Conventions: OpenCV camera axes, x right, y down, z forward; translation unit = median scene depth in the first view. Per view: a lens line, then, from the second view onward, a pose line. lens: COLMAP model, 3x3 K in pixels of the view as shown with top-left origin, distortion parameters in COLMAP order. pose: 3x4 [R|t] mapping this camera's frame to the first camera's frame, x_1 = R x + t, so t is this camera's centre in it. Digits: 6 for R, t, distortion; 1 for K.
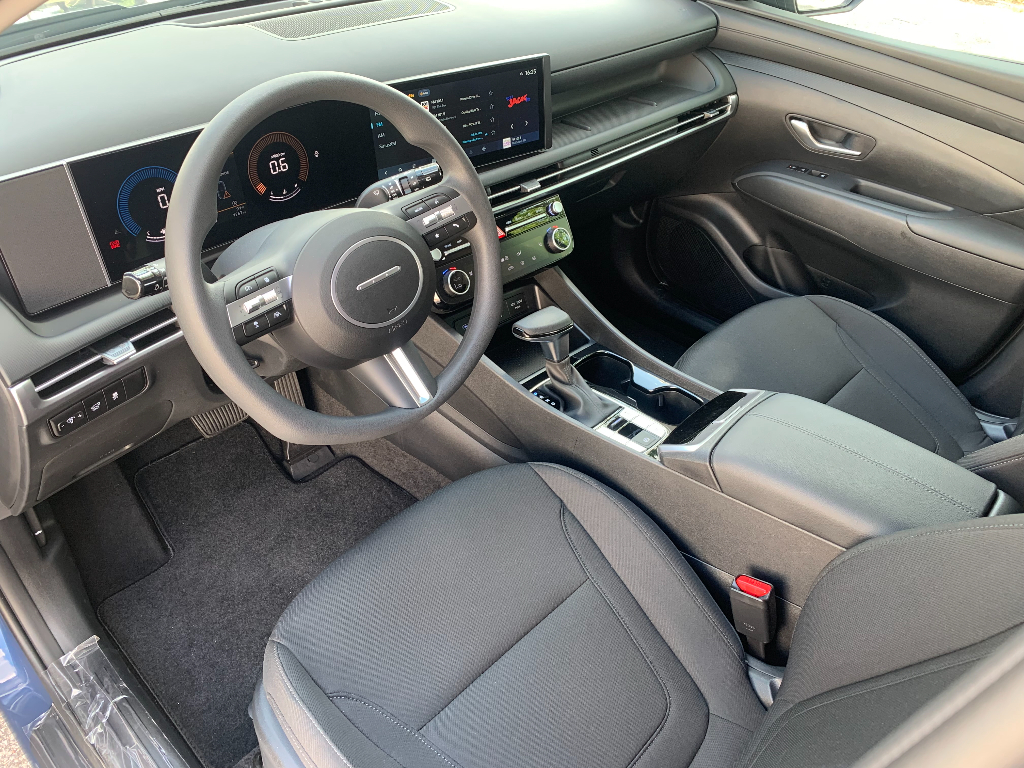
lens RADIAL K [[801.0, 0, 513.3], [0, 801.0, 383.6], [0, 0, 1]] dist [0.019858, -0.021516]
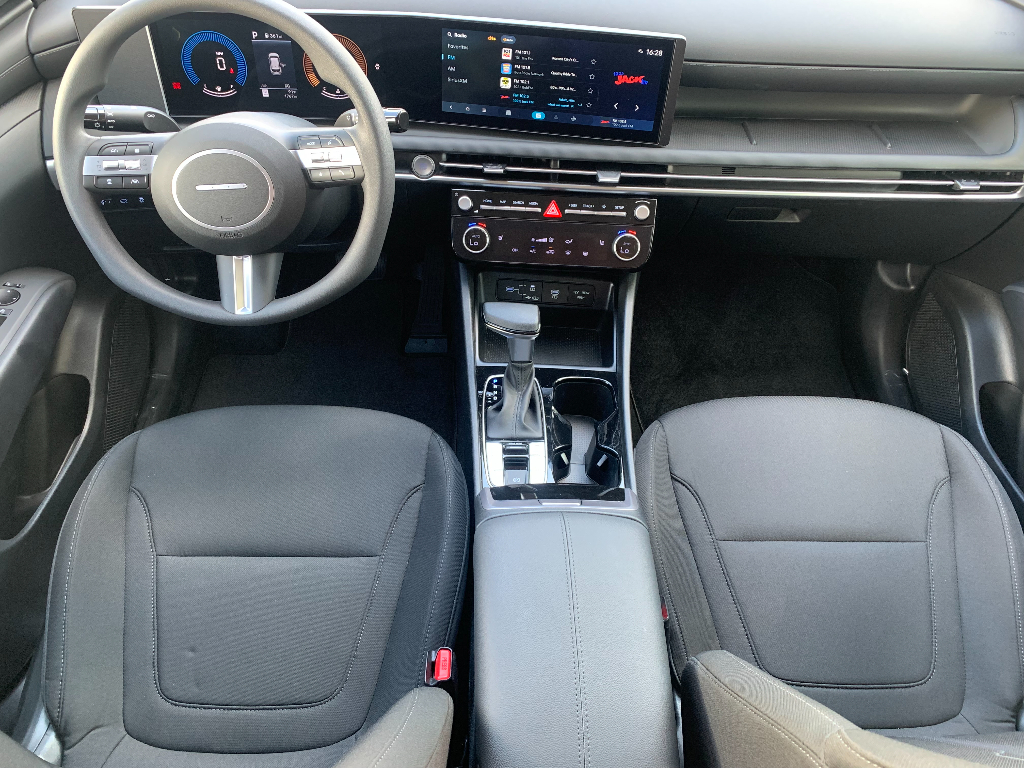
lens RADIAL K [[801.0, 0, 503.2], [0, 801.0, 383.9], [0, 0, 1]] dist [0.019858, -0.021516]
pose [[0.694239, 0.503940, -0.513883, 0.560651], [-0.437697, 0.862386, 0.254386, -0.245381], [0.571361, 0.048321, 0.819275, 0.238596]]
